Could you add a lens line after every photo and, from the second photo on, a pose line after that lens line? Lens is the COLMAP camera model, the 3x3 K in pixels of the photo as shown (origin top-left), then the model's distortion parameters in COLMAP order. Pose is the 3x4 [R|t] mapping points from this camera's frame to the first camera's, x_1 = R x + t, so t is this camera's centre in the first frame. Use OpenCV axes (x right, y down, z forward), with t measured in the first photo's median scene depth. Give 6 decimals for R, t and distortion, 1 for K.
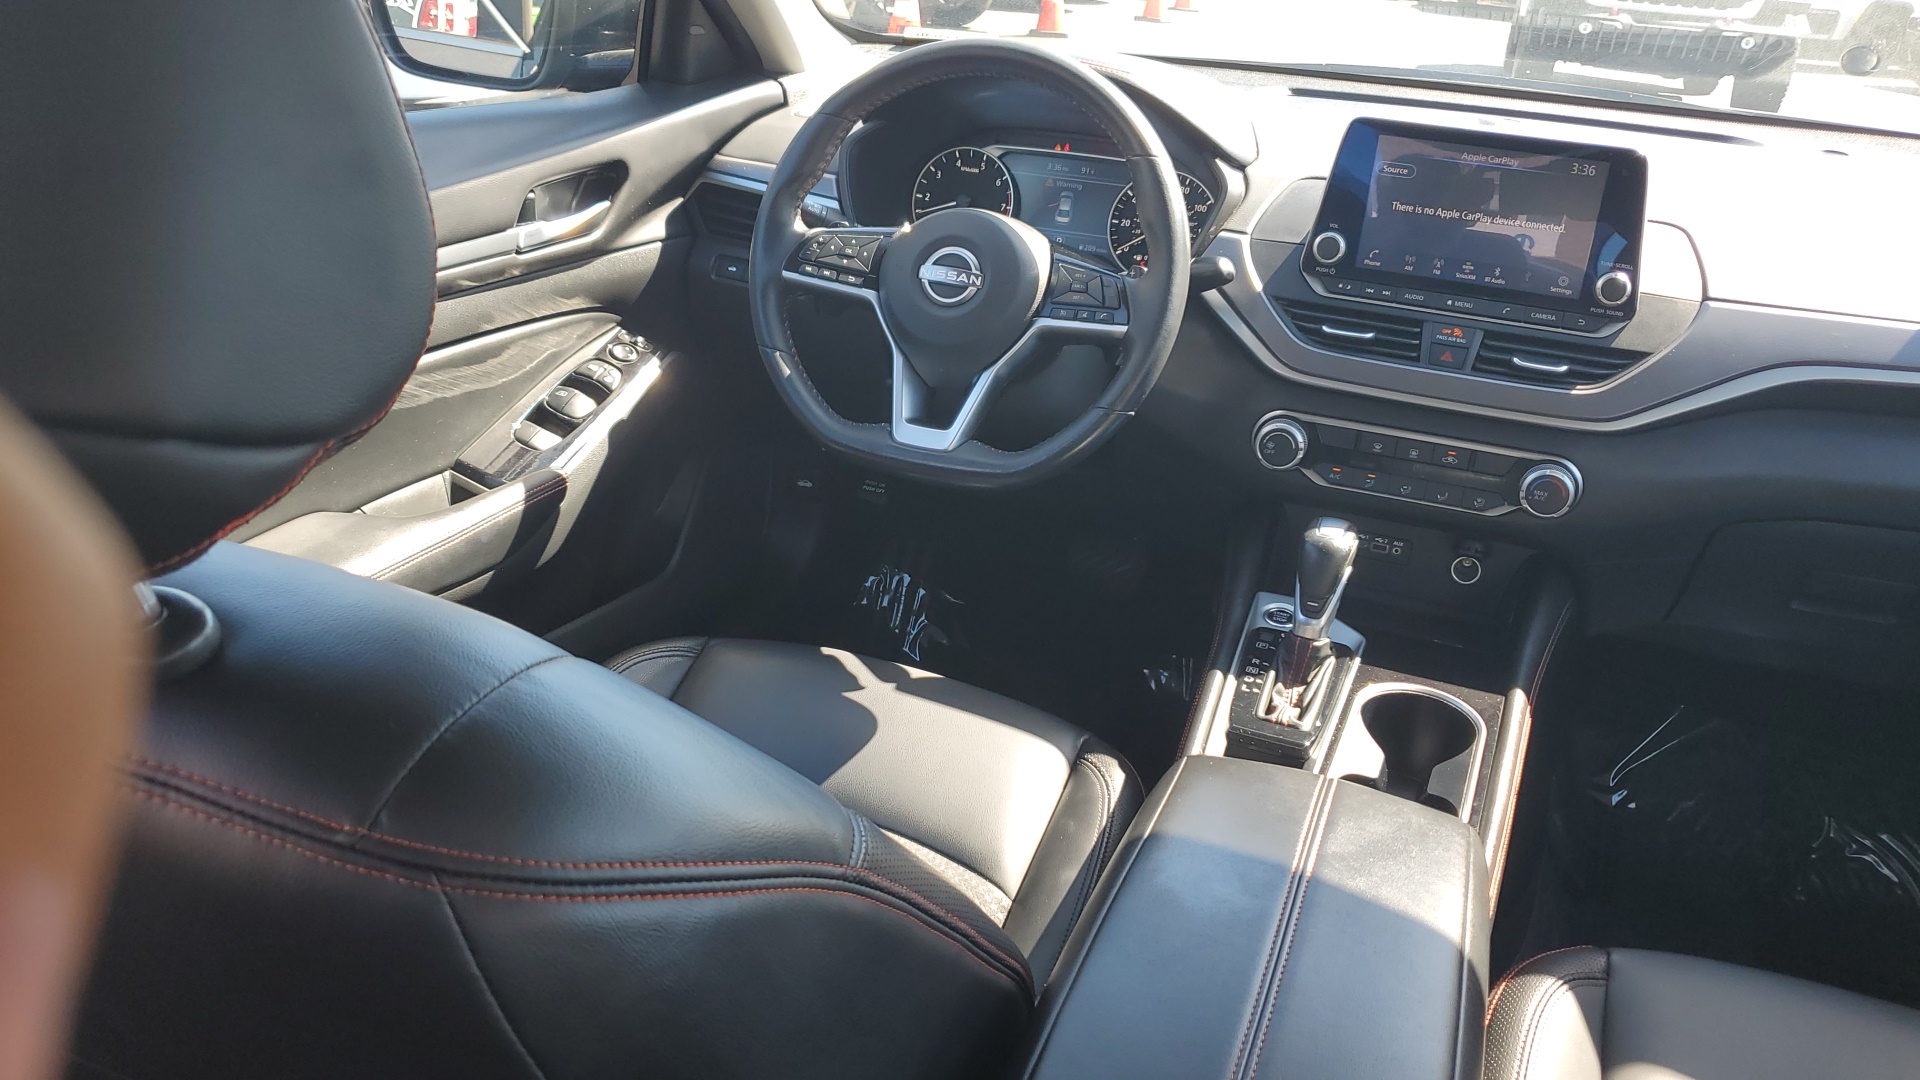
lens RADIAL K [[1478.1, 0, 956.5], [0, 1478.1, 575.4], [0, 0, 1]] dist [0.040611, -0.062473]
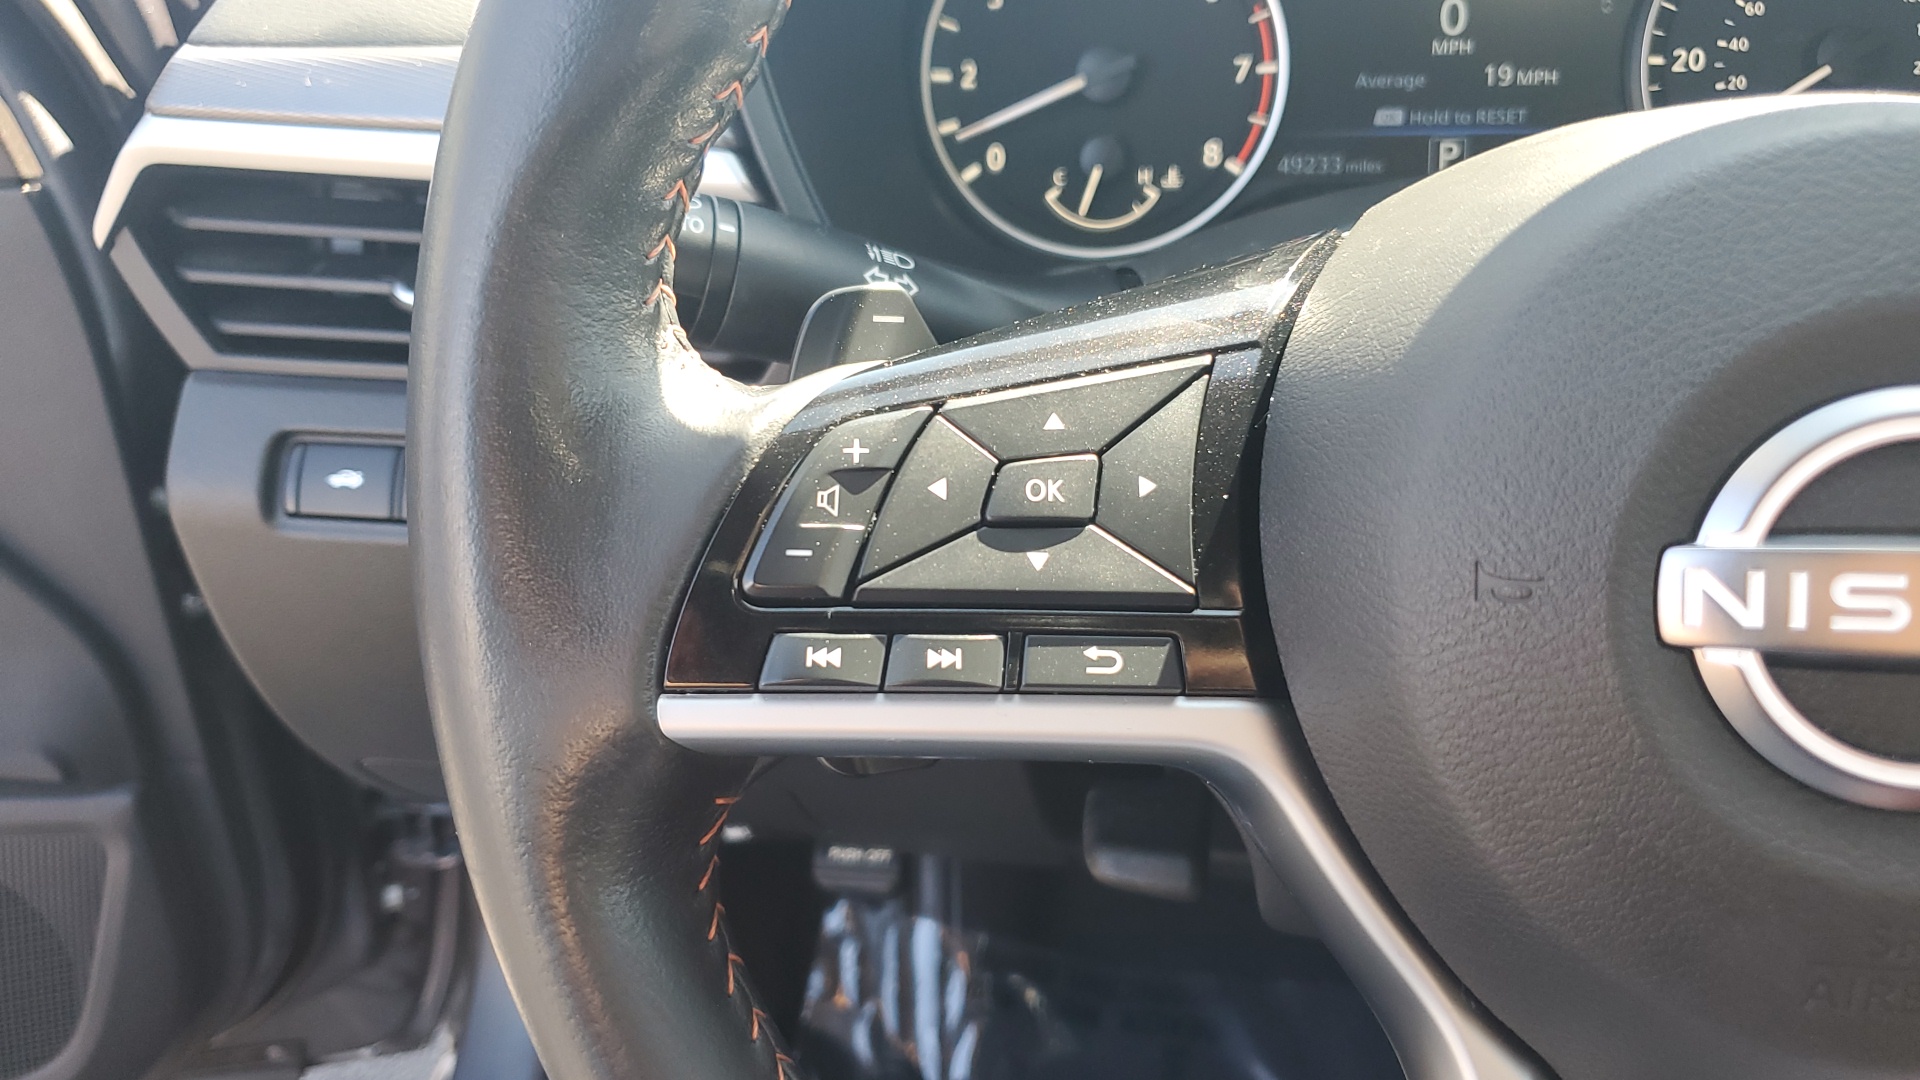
lens RADIAL K [[1533.3, 0, 993.2], [0, 1533.3, 592.1], [0, 0, 1]] dist [0.007449, 0.001388]
pose [[0.962543, -0.207660, 0.174322, -0.109474], [0.191539, 0.975865, 0.104883, -0.228354], [-0.191895, -0.067565, 0.979087, 0.849004]]
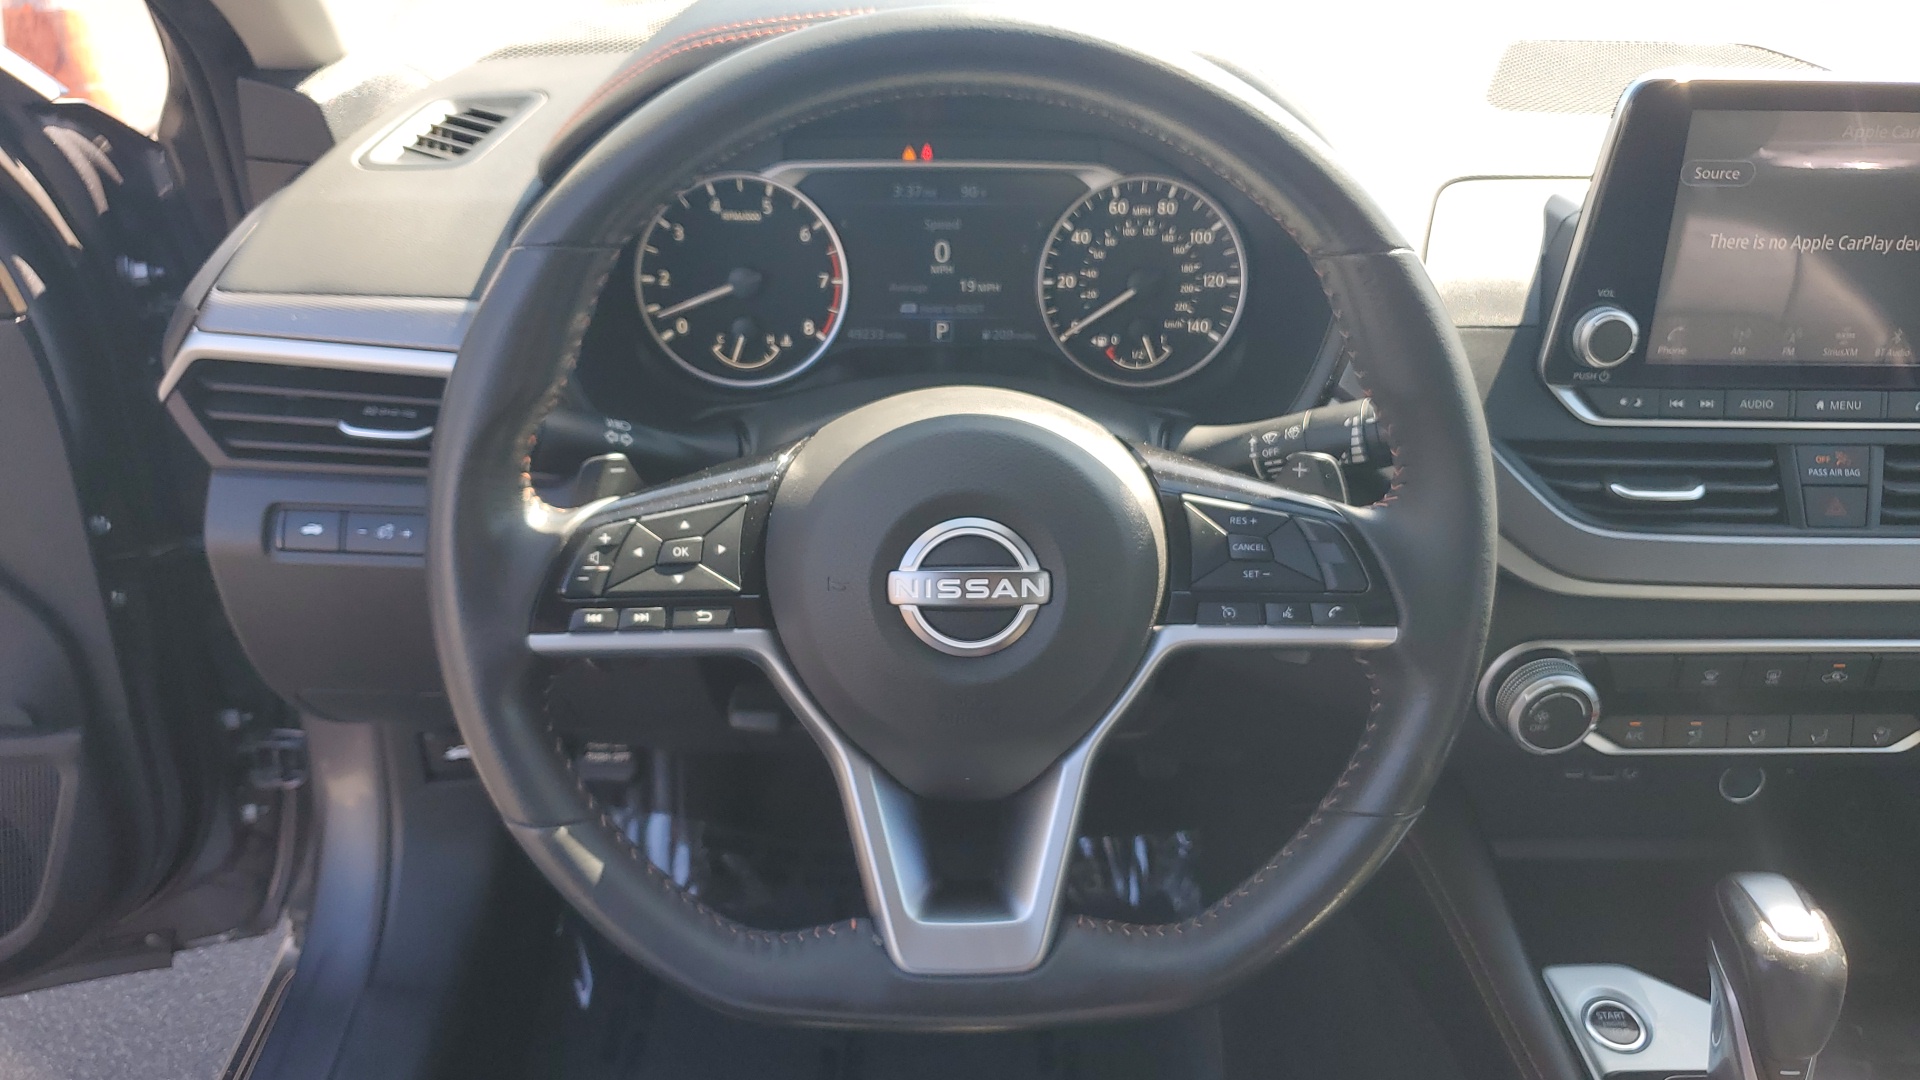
lens RADIAL K [[1483.7, 0, 990.7], [0, 1483.7, 558.9], [0, 0, 1]] dist [0.034164, -0.012672]
pose [[0.916315, -0.229812, 0.327953, -0.130491], [0.193383, 0.971062, 0.140148, -0.260284], [-0.350670, -0.064999, 0.934241, 0.589481]]
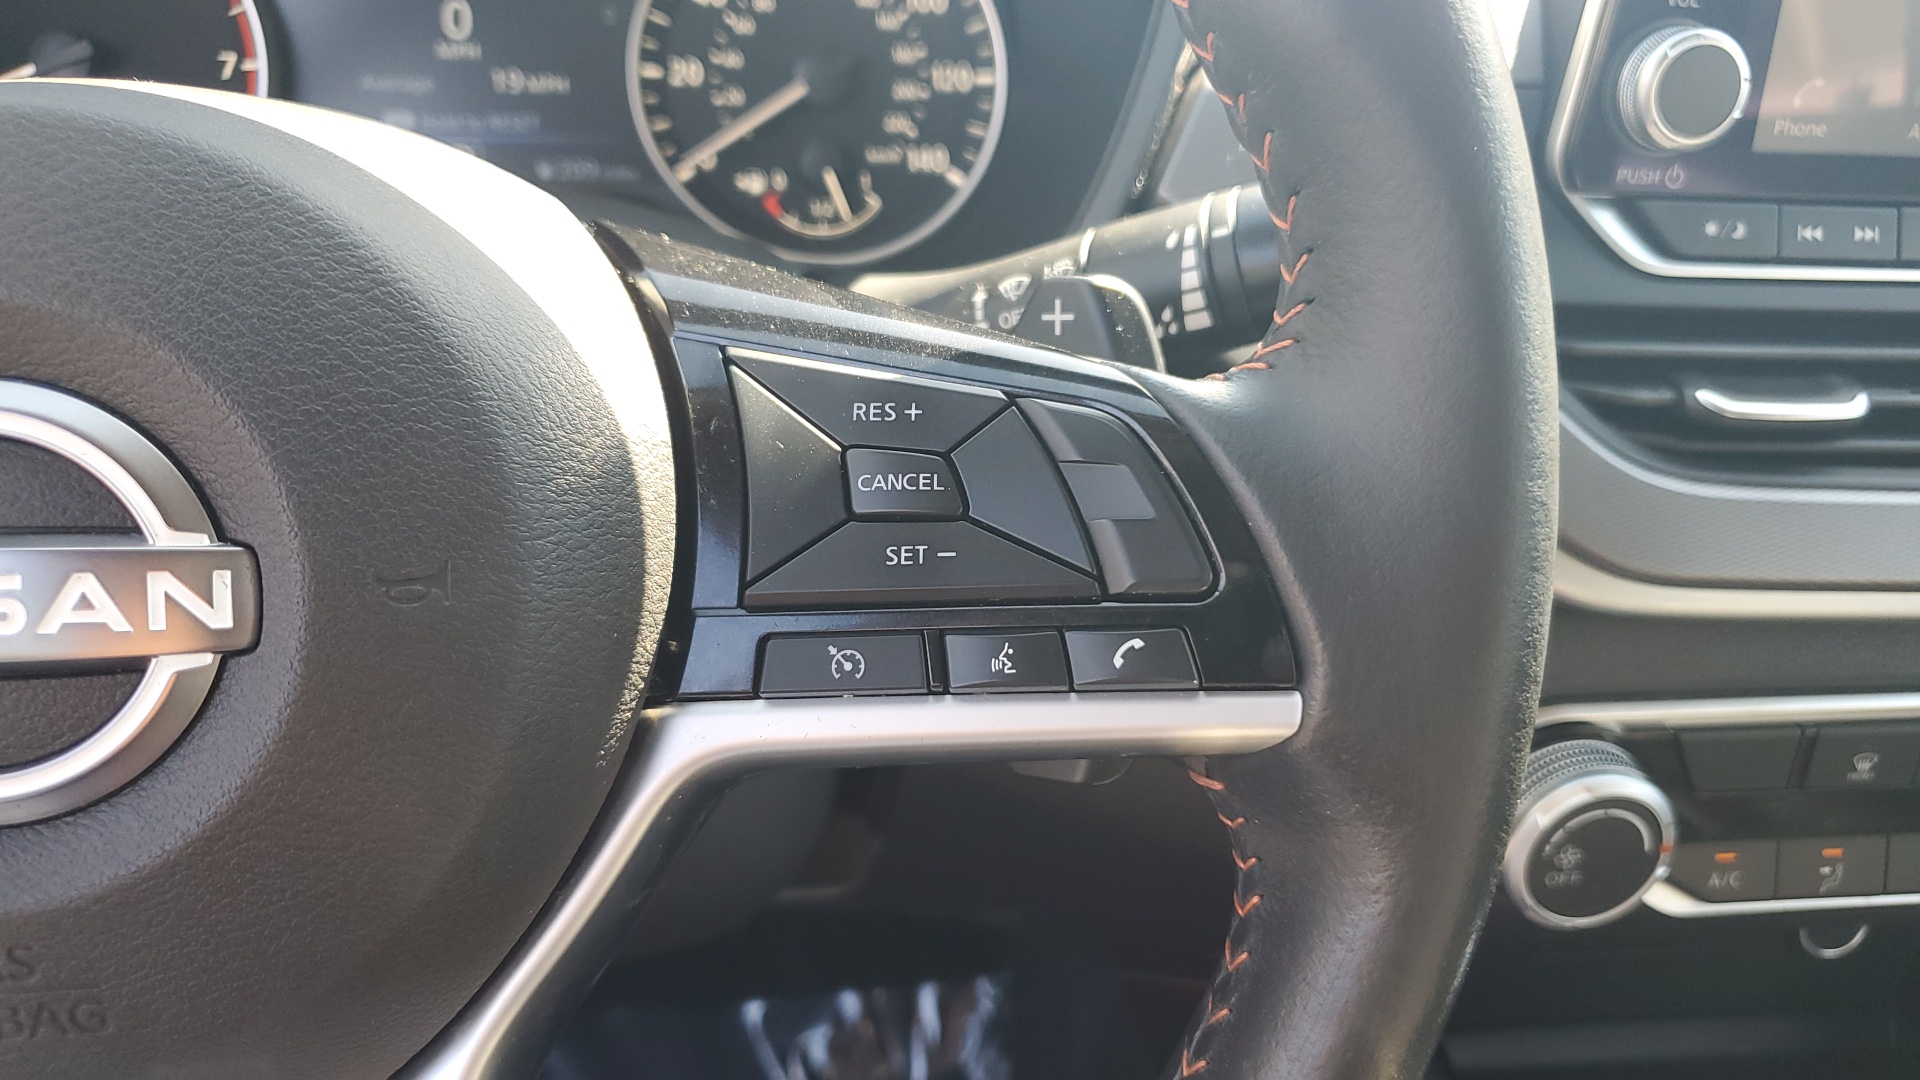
lens RADIAL K [[1533.3, 0, 993.2], [0, 1533.3, 592.1], [0, 0, 1]] dist [0.007449, 0.001388]
pose [[0.878587, -0.242091, 0.411677, 0.018912], [0.199346, 0.969214, 0.144519, -0.199154], [-0.433990, -0.044907, 0.899798, 0.813932]]
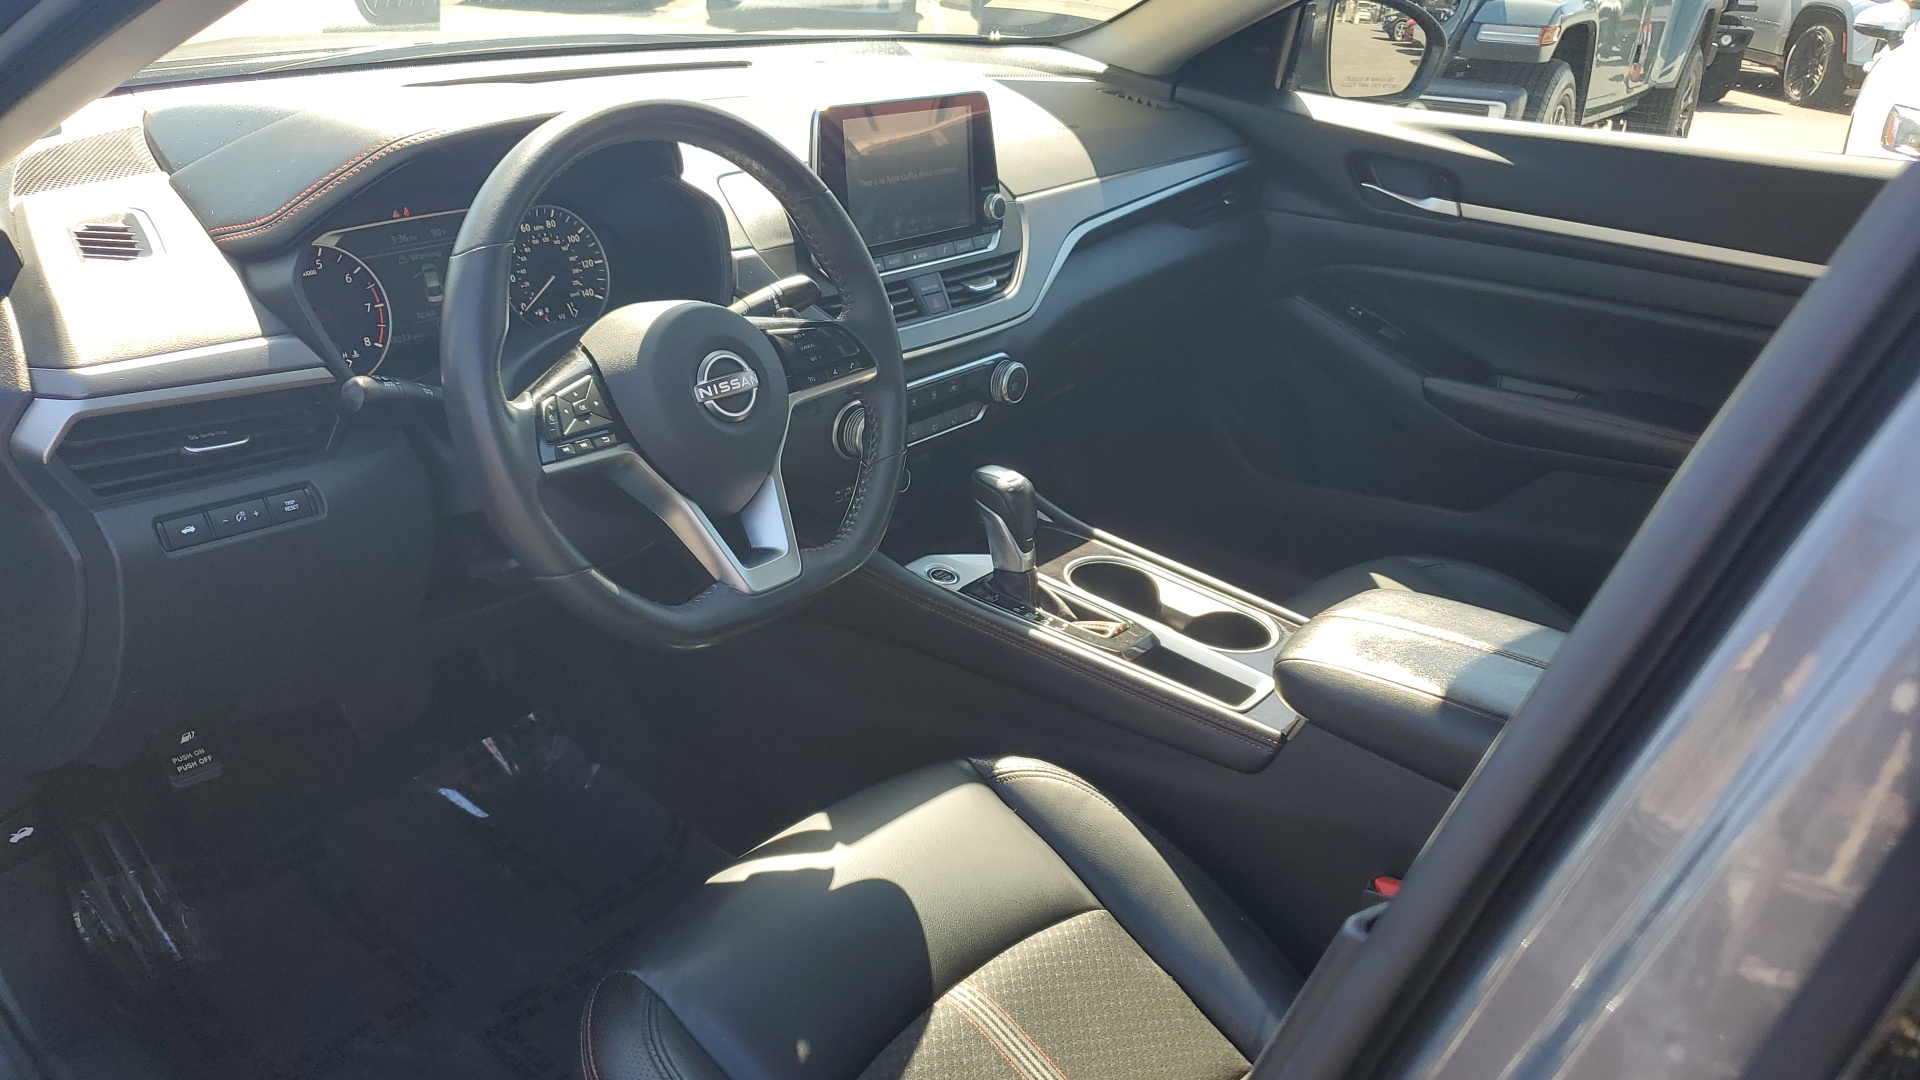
lens RADIAL K [[1497.4, 0, 944.3], [0, 1497.4, 549.5], [0, 0, 1]] dist [0.031072, -0.003234]
pose [[0.318742, -0.433920, 0.842685, -0.684225], [0.363784, 0.876972, 0.313976, -0.330784], [-0.875251, 0.206478, 0.437381, 0.532978]]
